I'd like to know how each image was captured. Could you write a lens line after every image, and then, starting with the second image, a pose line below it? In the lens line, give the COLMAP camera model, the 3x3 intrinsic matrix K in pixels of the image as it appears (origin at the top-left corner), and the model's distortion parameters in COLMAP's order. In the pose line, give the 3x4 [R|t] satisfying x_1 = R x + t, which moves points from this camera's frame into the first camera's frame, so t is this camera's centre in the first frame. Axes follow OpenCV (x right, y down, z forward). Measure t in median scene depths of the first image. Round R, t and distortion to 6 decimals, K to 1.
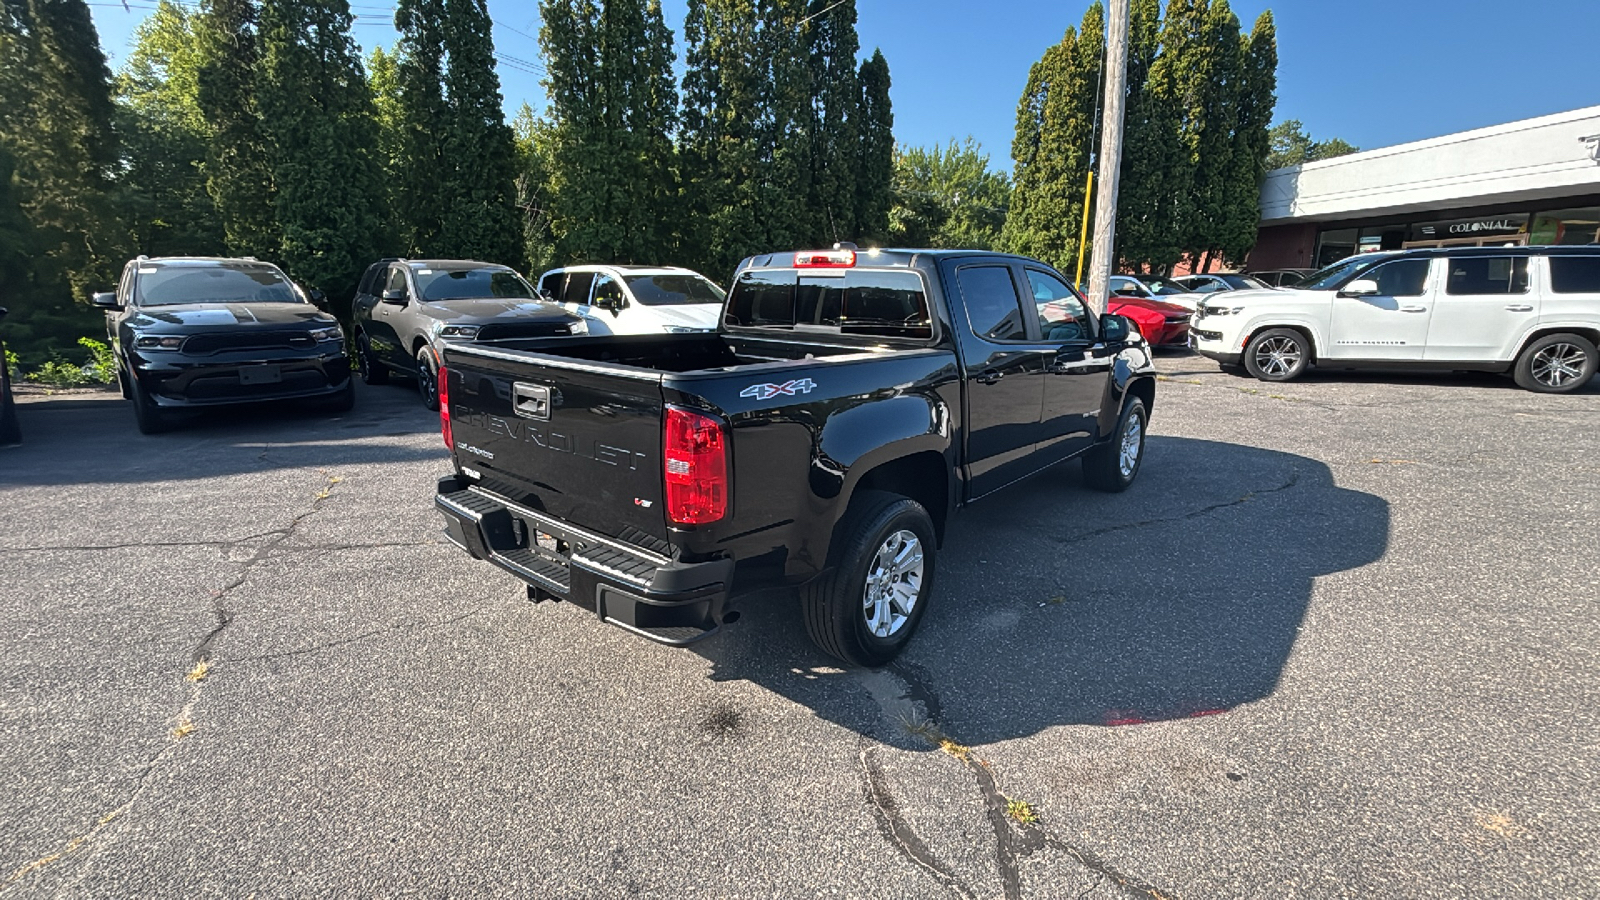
lens RADIAL K [[742.5, 0, 844.8], [0, 742.5, 475.9], [0, 0, 1]] dist [-0.008962, -0.000930]
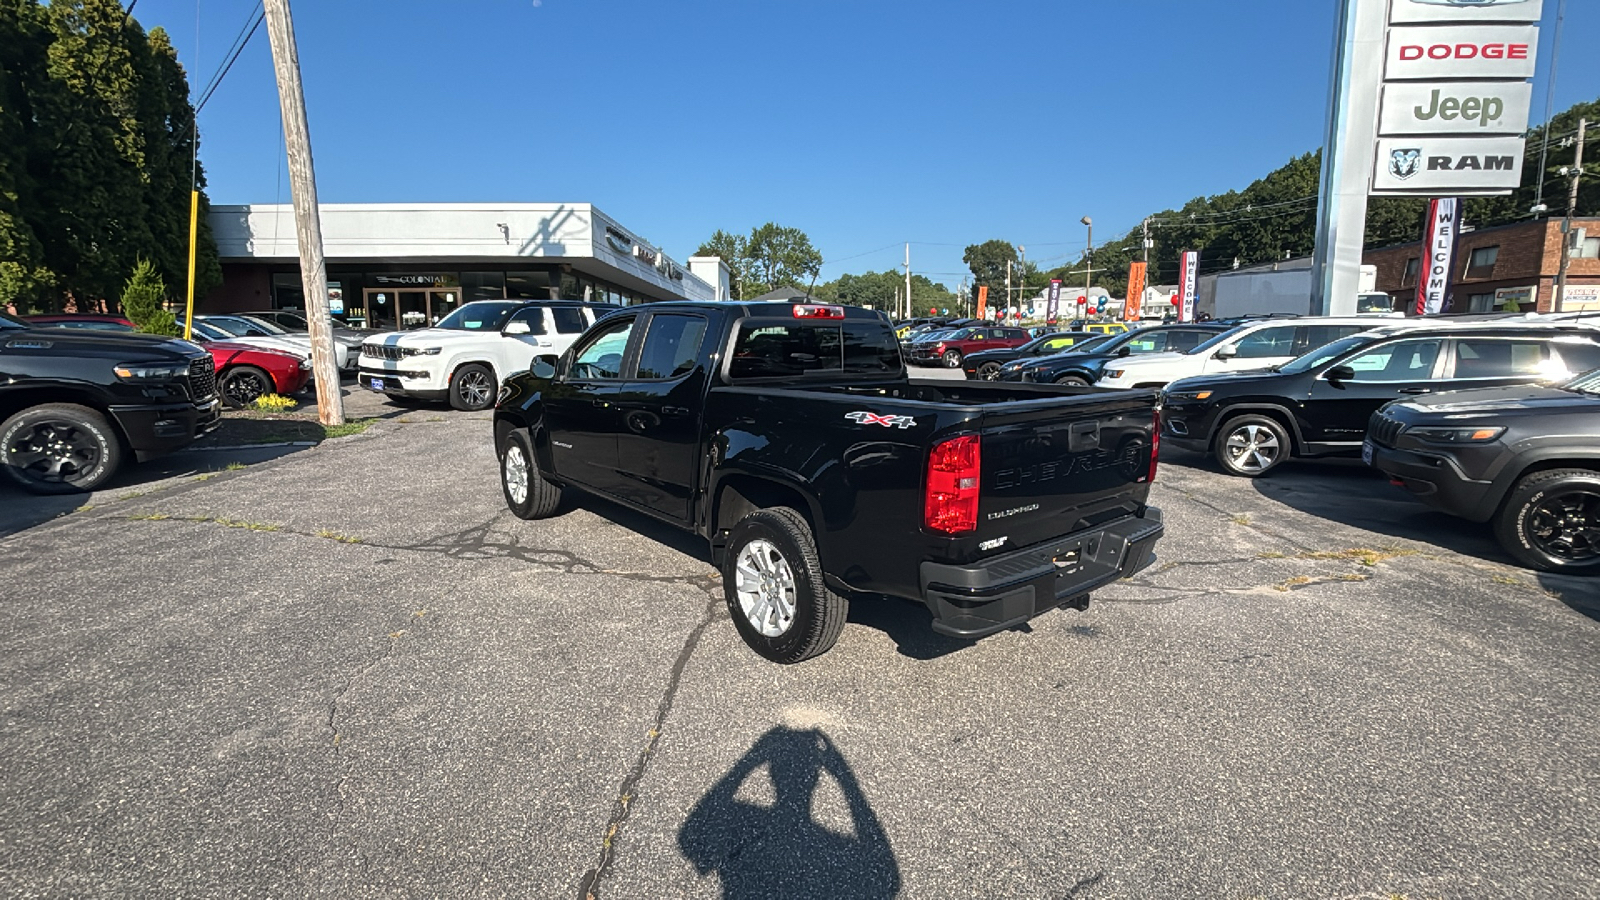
lens RADIAL K [[721.9, 0, 822.8], [0, 721.9, 447.3], [0, 0, 1]] dist [-0.003025, -0.000440]
pose [[0.171045, -0.163463, 0.971609, -0.311256], [0.245952, 0.962005, 0.118549, -0.057251], [-0.954071, 0.218692, 0.204750, 0.216698]]
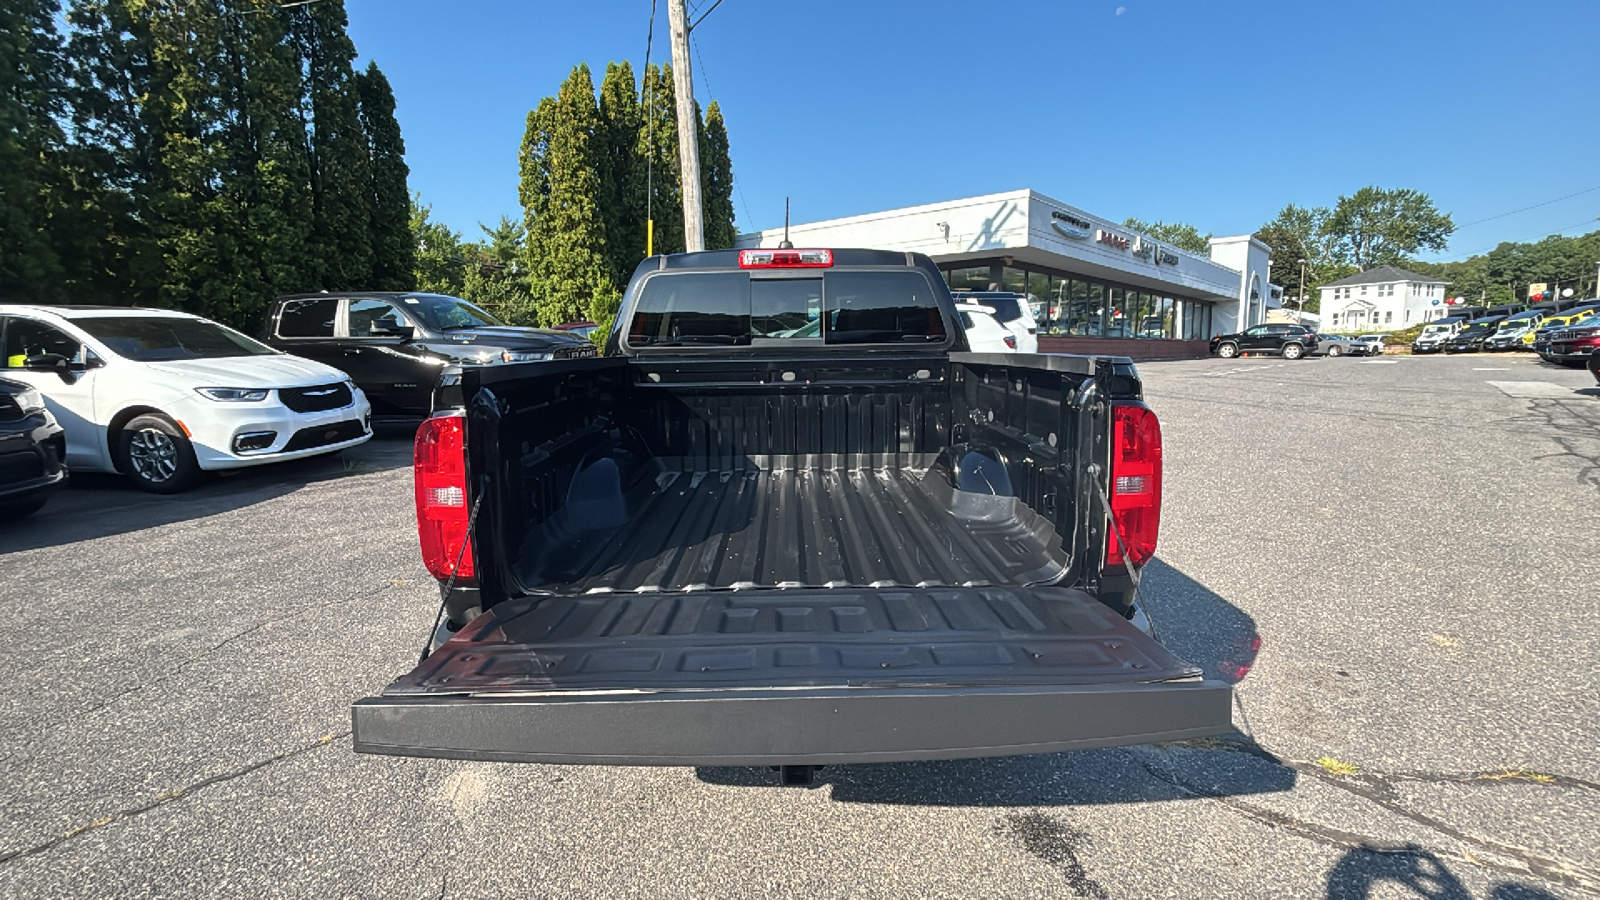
lens RADIAL K [[737.9, 0, 809.2], [0, 737.9, 452.5], [0, 0, 1]] dist [0.001422, 0.000919]
pose [[0.767107, -0.123486, 0.629522, -0.164296], [0.189214, 0.981197, -0.038097, -0.012465], [-0.612981, 0.148339, 0.776048, 0.107699]]
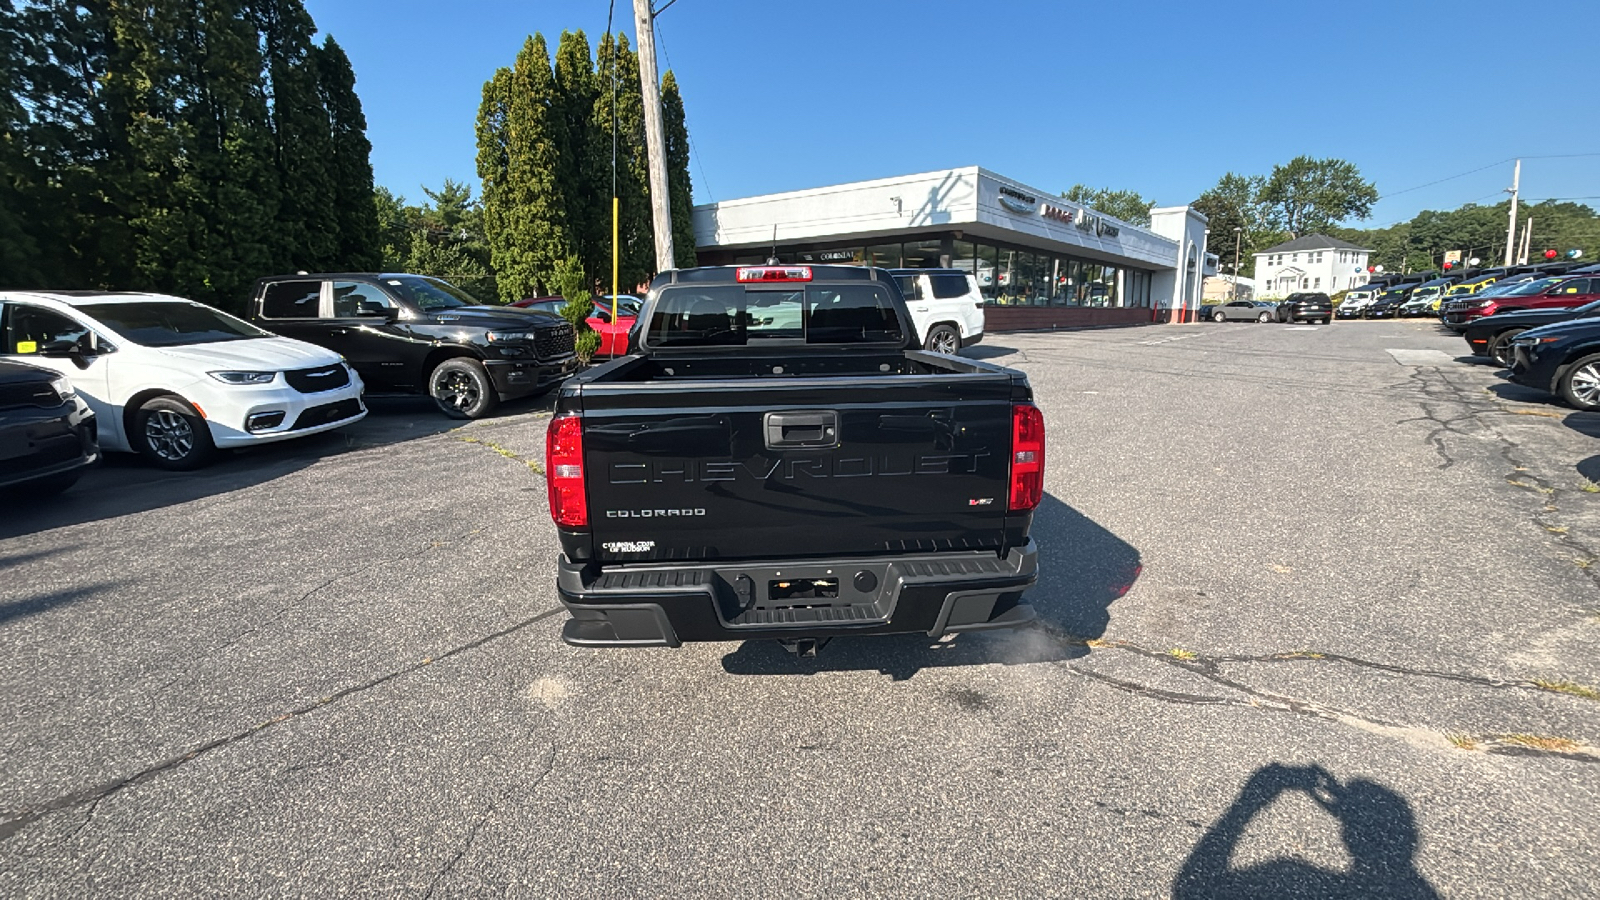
lens RADIAL K [[738.5, 0, 816.4], [0, 738.5, 447.4], [0, 0, 1]] dist [0.001423, -0.000605]
pose [[0.719011, -0.158248, 0.676743, -0.208069], [0.201544, 0.979366, 0.014880, -0.017361], [-0.665134, 0.125695, 0.736069, 0.070317]]
